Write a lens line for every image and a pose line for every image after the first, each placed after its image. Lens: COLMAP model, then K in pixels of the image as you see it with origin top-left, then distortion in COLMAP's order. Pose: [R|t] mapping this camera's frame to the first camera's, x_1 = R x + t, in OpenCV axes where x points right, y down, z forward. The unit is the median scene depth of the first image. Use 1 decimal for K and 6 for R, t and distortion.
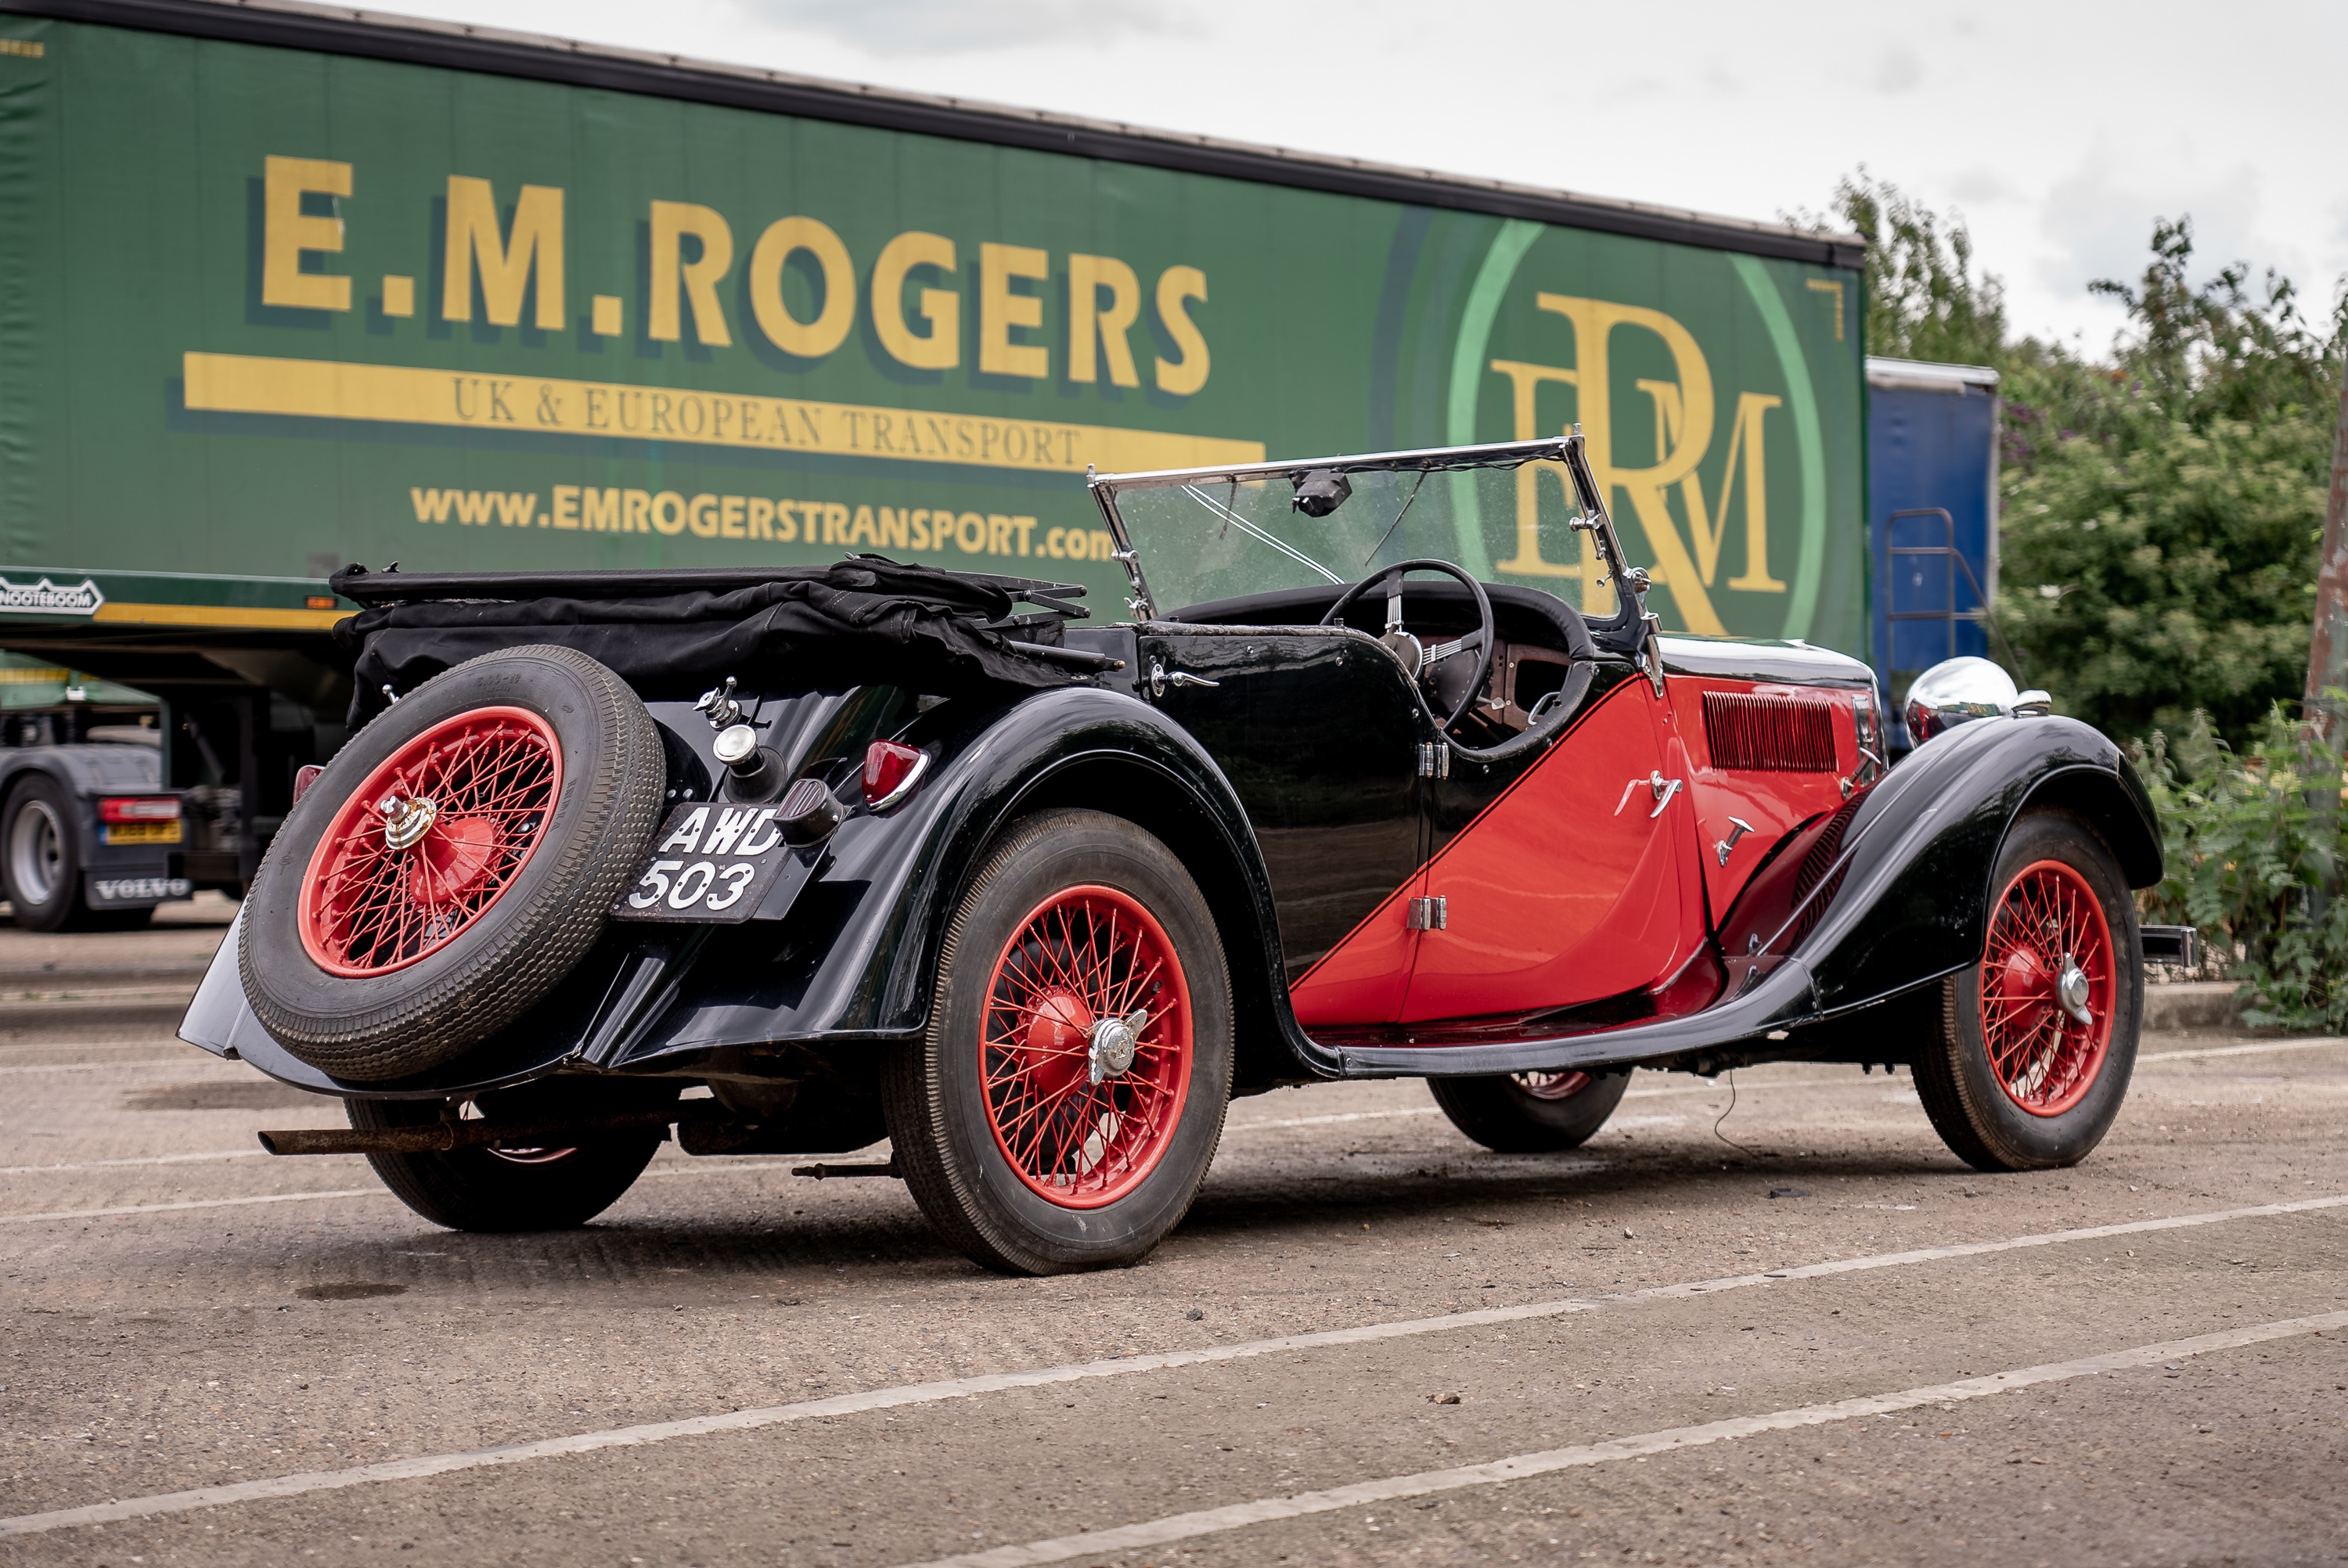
lens RADIAL K [[5274.5, 0, 1281.4], [0, 5274.5, 791.7], [0, 0, 1]] dist [0.018476, -0.493199]
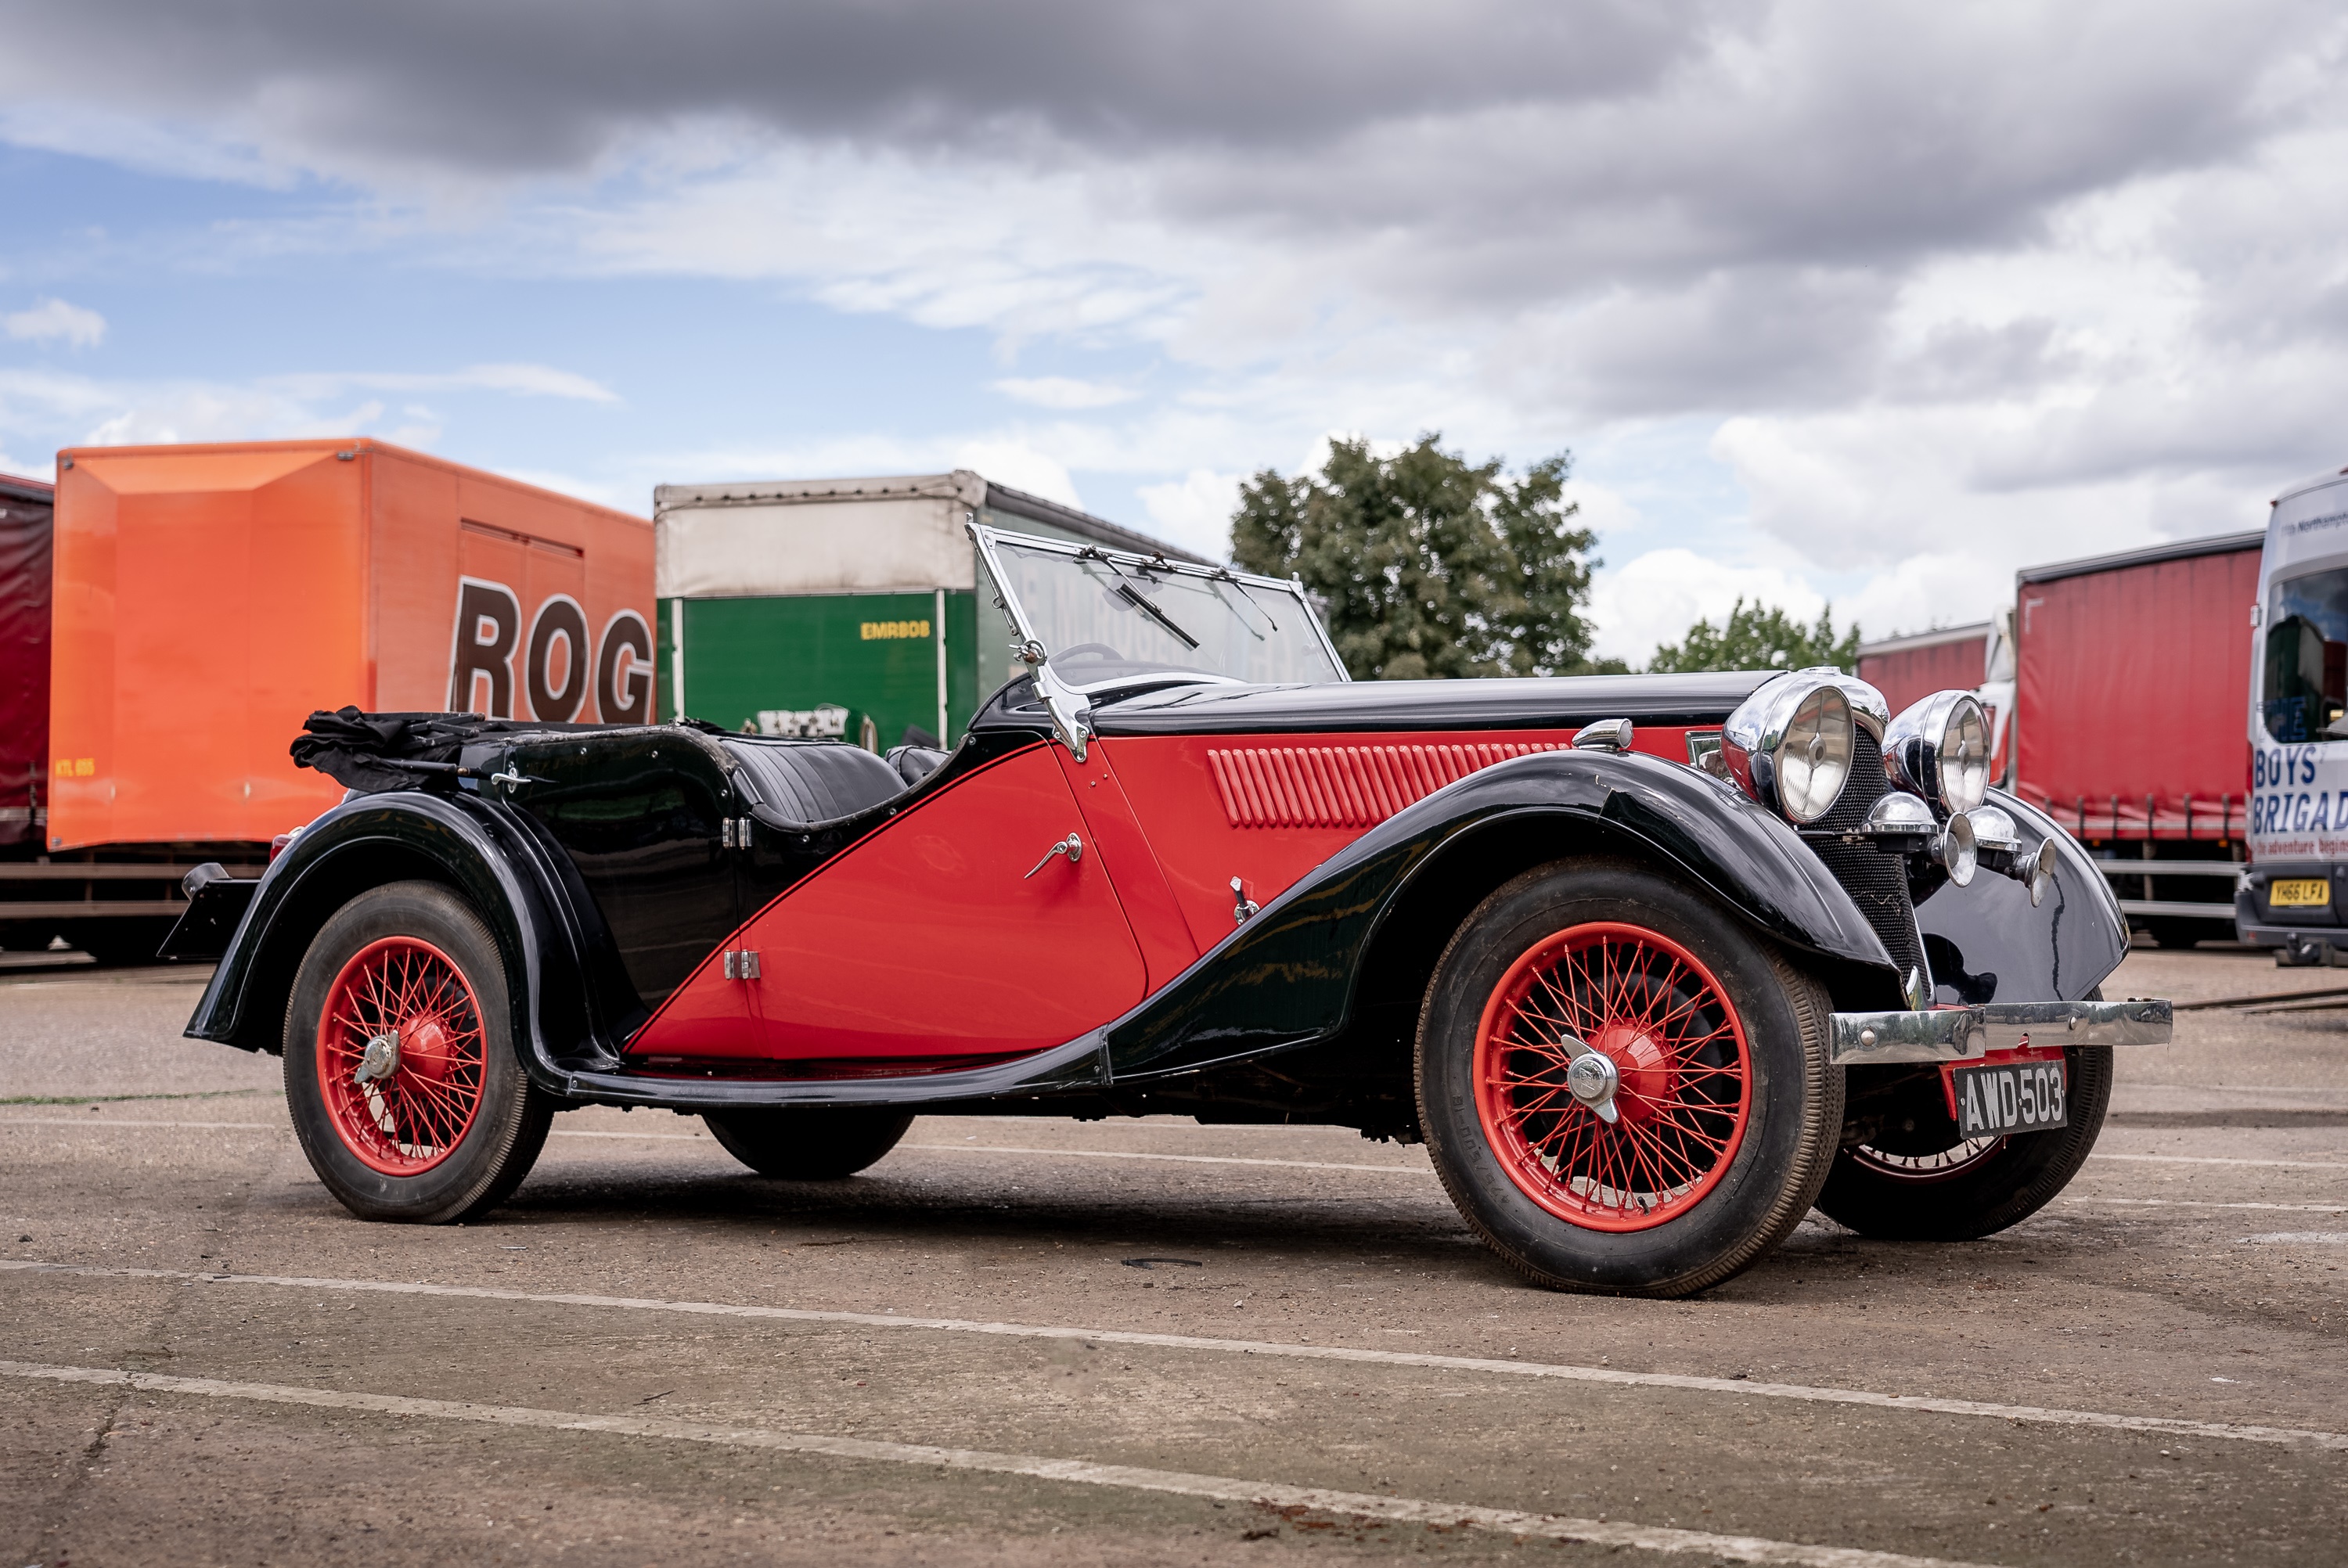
lens RADIAL K [[3272.6, 0, 1174.0], [0, 3272.6, 784.0], [0, 0, 1]] dist [0.035512, 0.022492]
pose [[0.096568, -0.037801, -0.994608, 0.830168], [0.012682, 0.999244, -0.036746, 0.012100], [0.995246, -0.009065, 0.096974, 1.126980]]
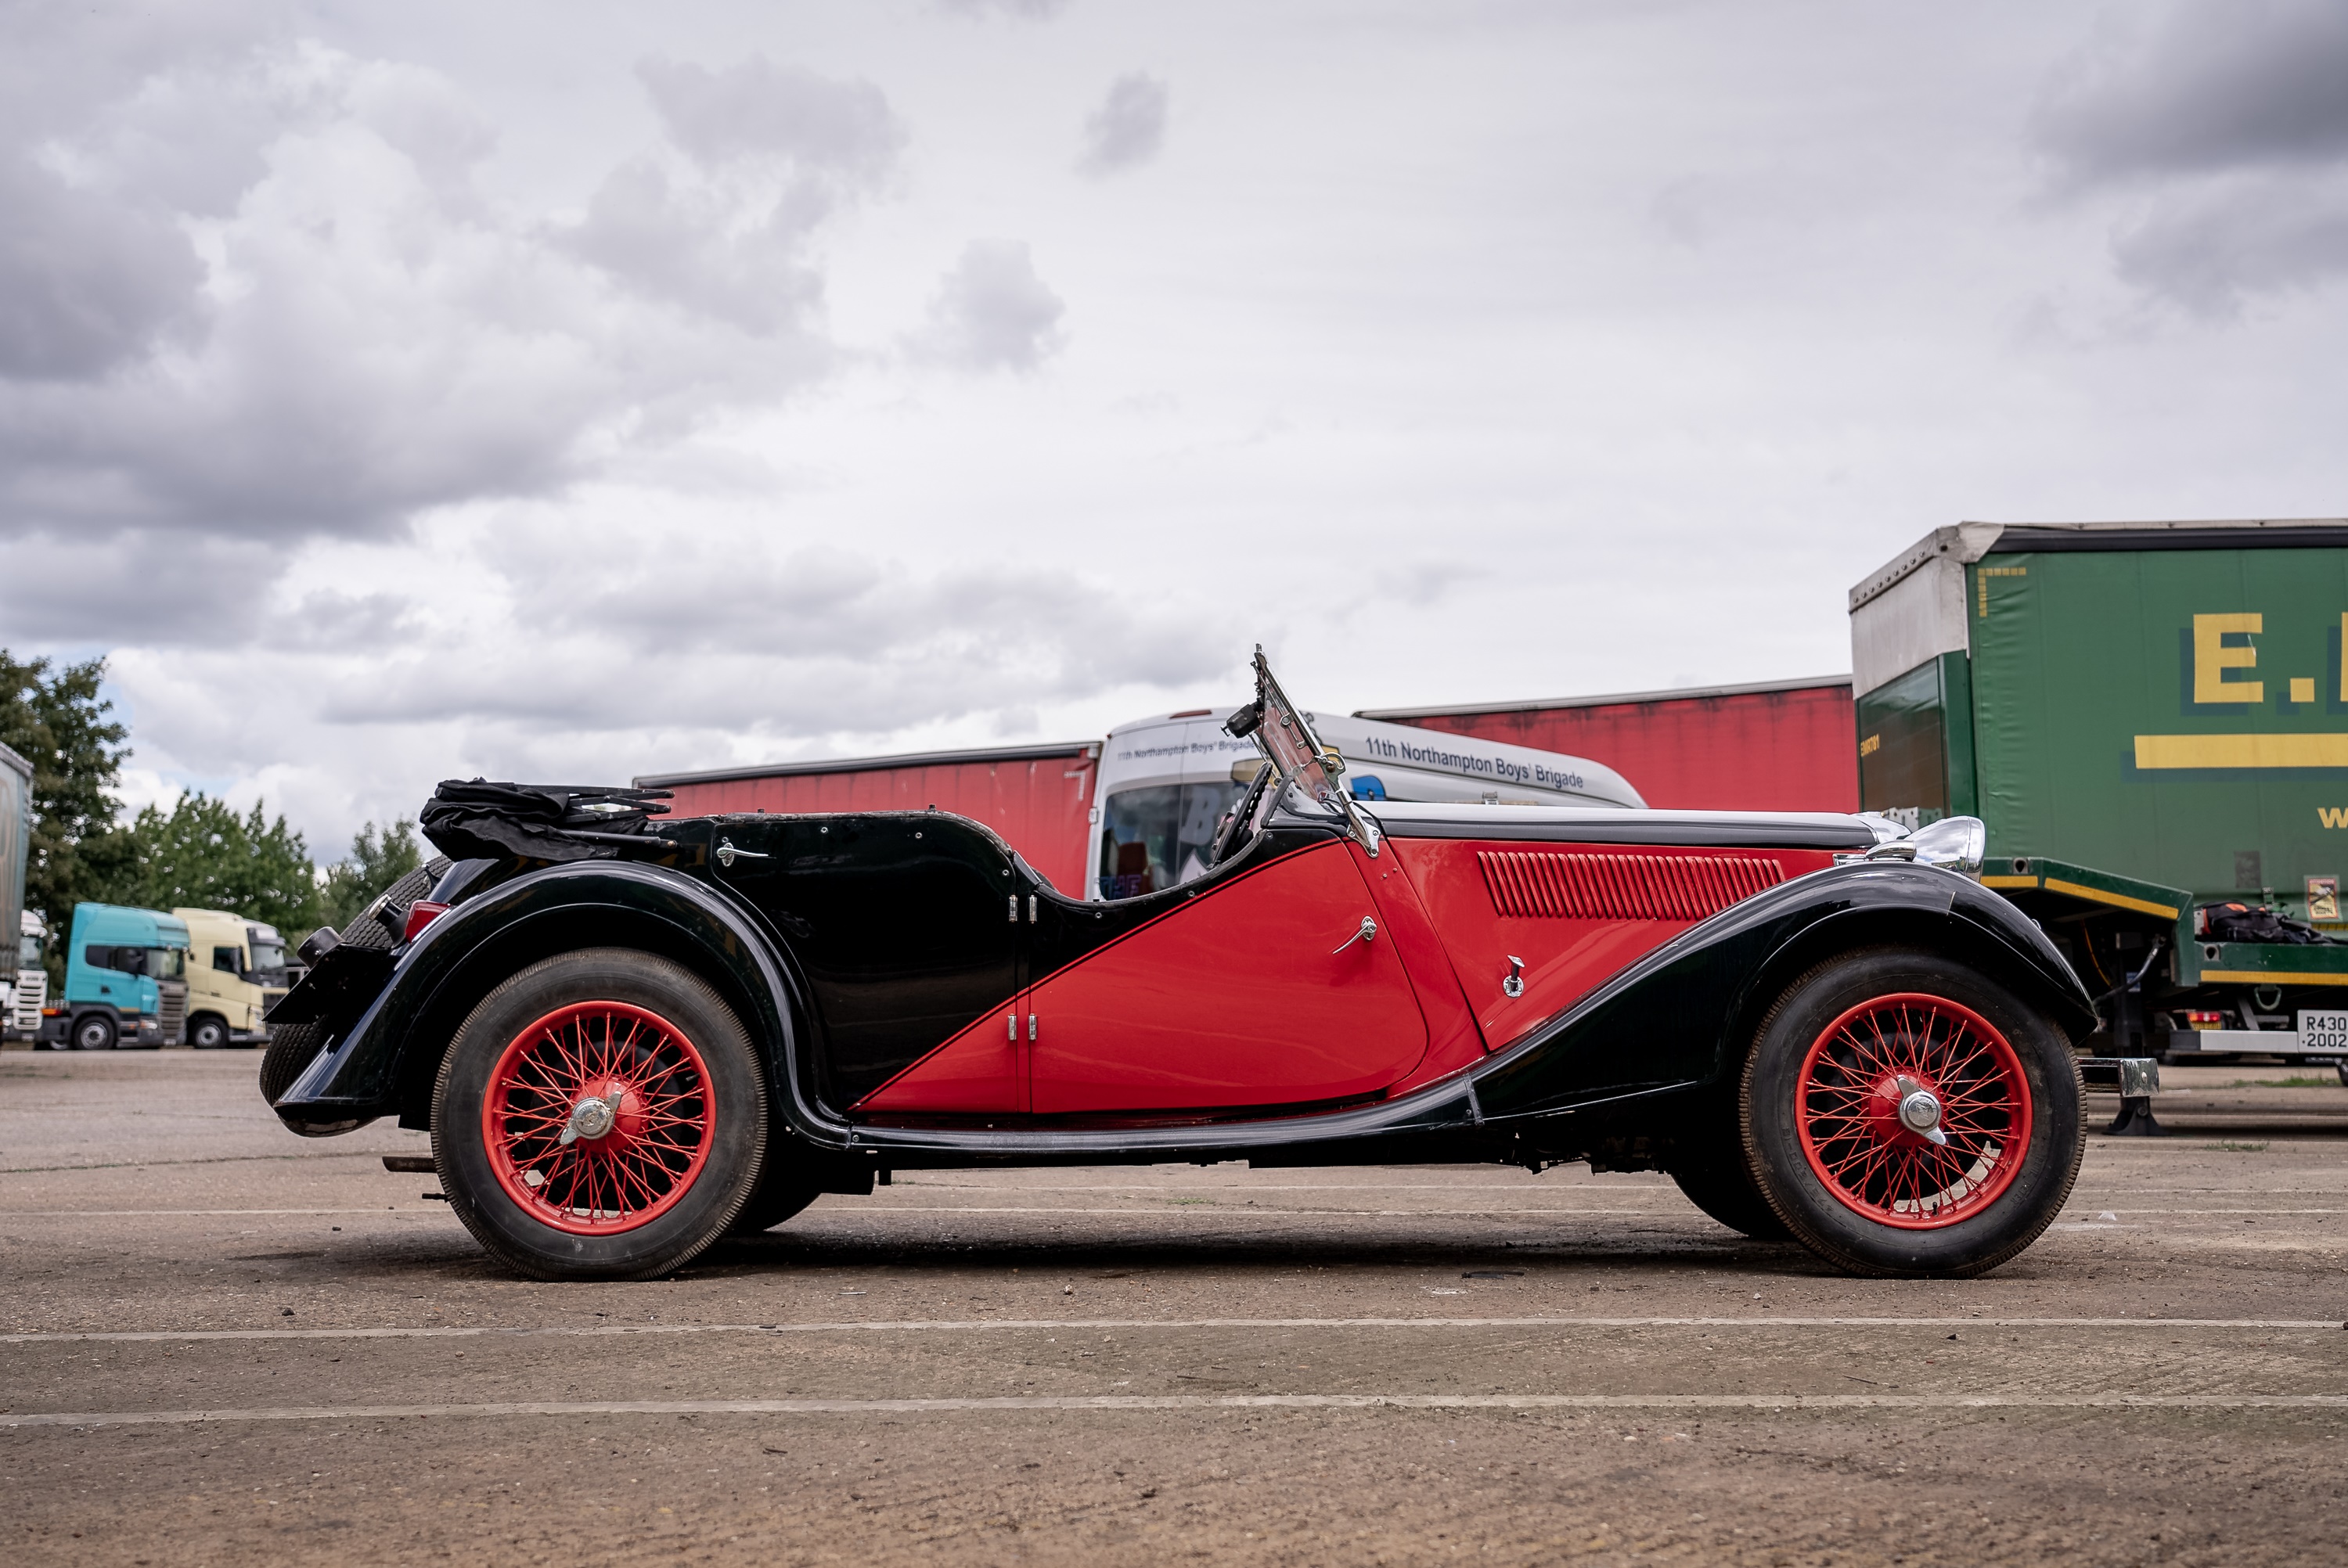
lens RADIAL K [[2454.4, 0, 1174.0], [0, 2454.4, 784.0], [0, 0, 1]] dist [0.039918, -0.021662]
pose [[0.621122, -0.079457, -0.779675, 0.576946], [0.002866, 0.995071, -0.099125, 0.025787], [0.783708, 0.059334, 0.618289, 0.718433]]
